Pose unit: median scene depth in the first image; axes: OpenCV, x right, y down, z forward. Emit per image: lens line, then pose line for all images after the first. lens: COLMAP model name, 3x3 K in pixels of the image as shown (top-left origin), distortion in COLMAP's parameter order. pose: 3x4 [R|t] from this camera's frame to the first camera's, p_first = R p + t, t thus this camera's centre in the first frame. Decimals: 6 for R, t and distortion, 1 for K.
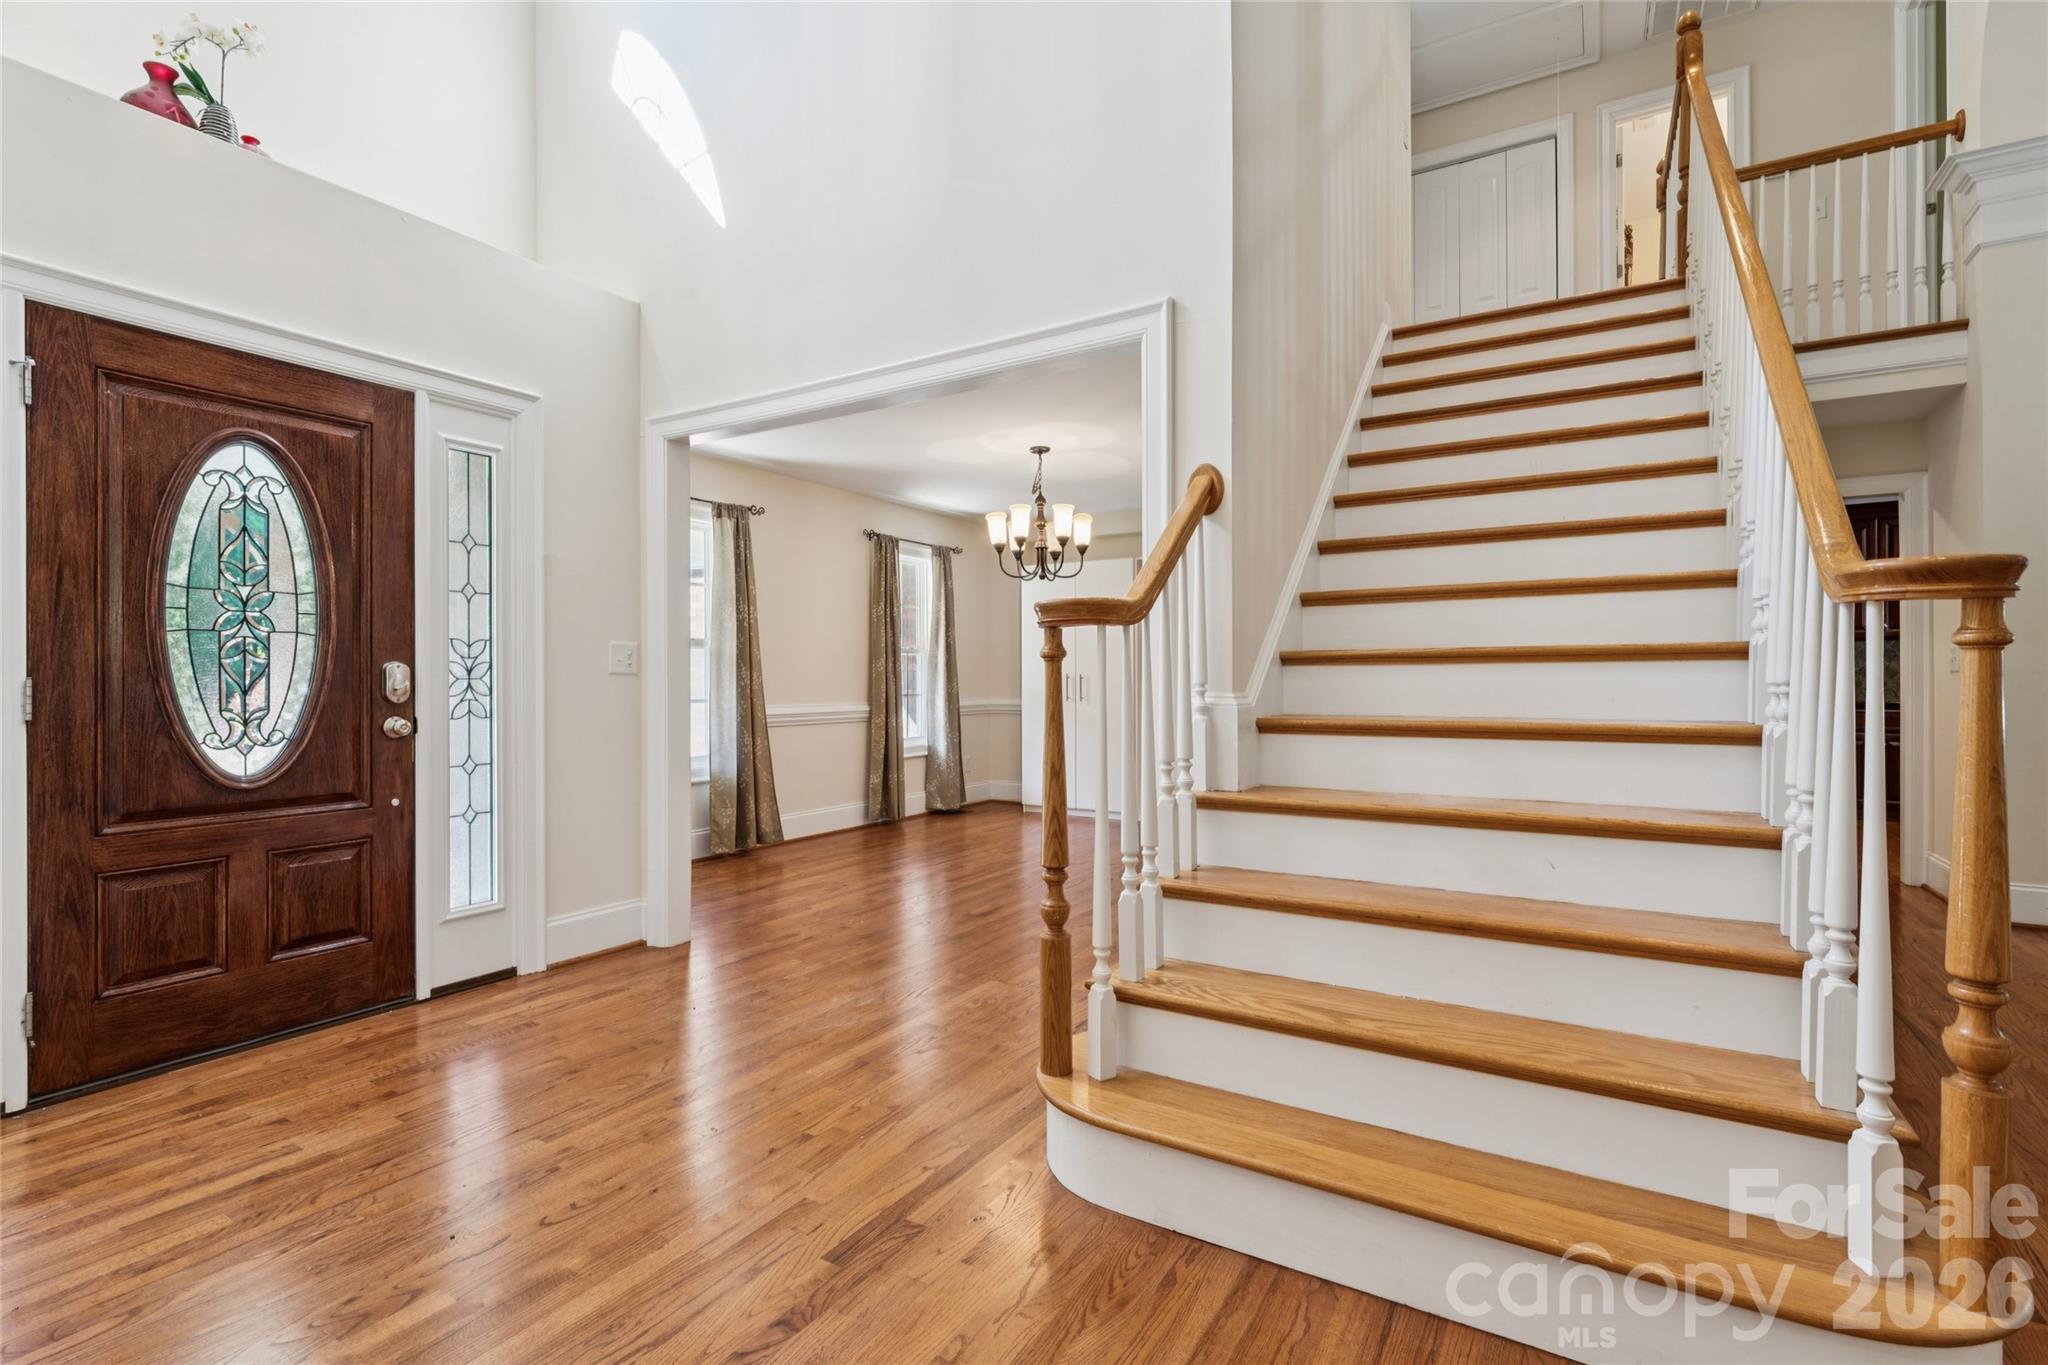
lens RADIAL K [[949.0, 0, 1029.3], [0, 949.0, 685.9], [0, 0, 1]] dist [-0.006978, 0.002276]
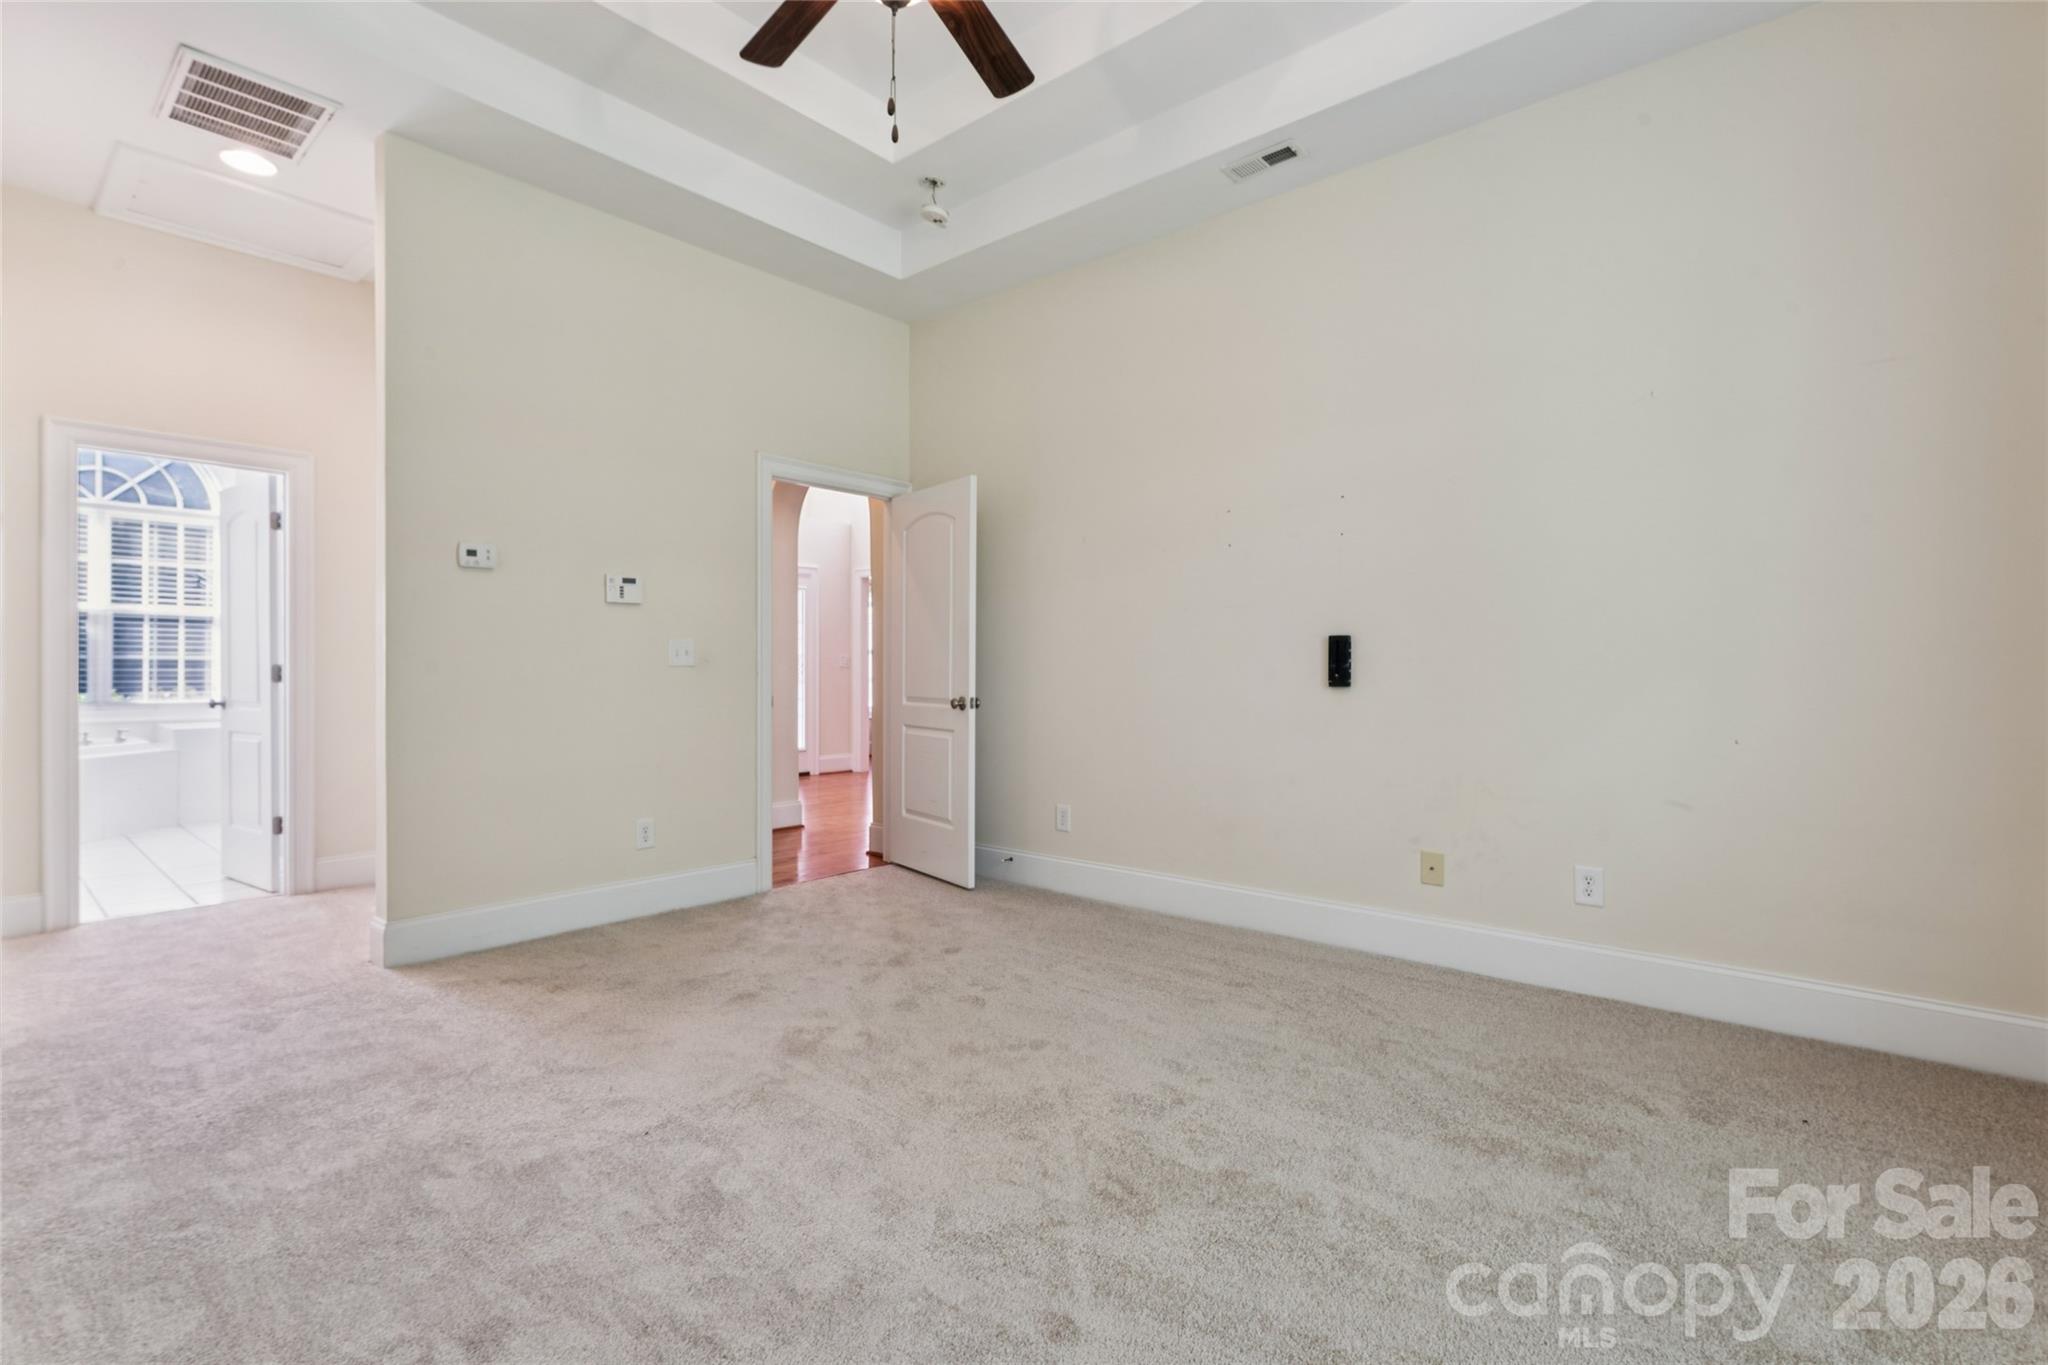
lens RADIAL K [[949.0, 0, 1027.1], [0, 949.0, 672.9], [0, 0, 1]] dist [-0.006978, 0.002276]
pose [[0.987044, 0.002255, -0.160434, 0.494198], [-0.003530, 0.999964, -0.007662, 0.020813], [0.160411, 0.008129, 0.987017, -1.517981]]
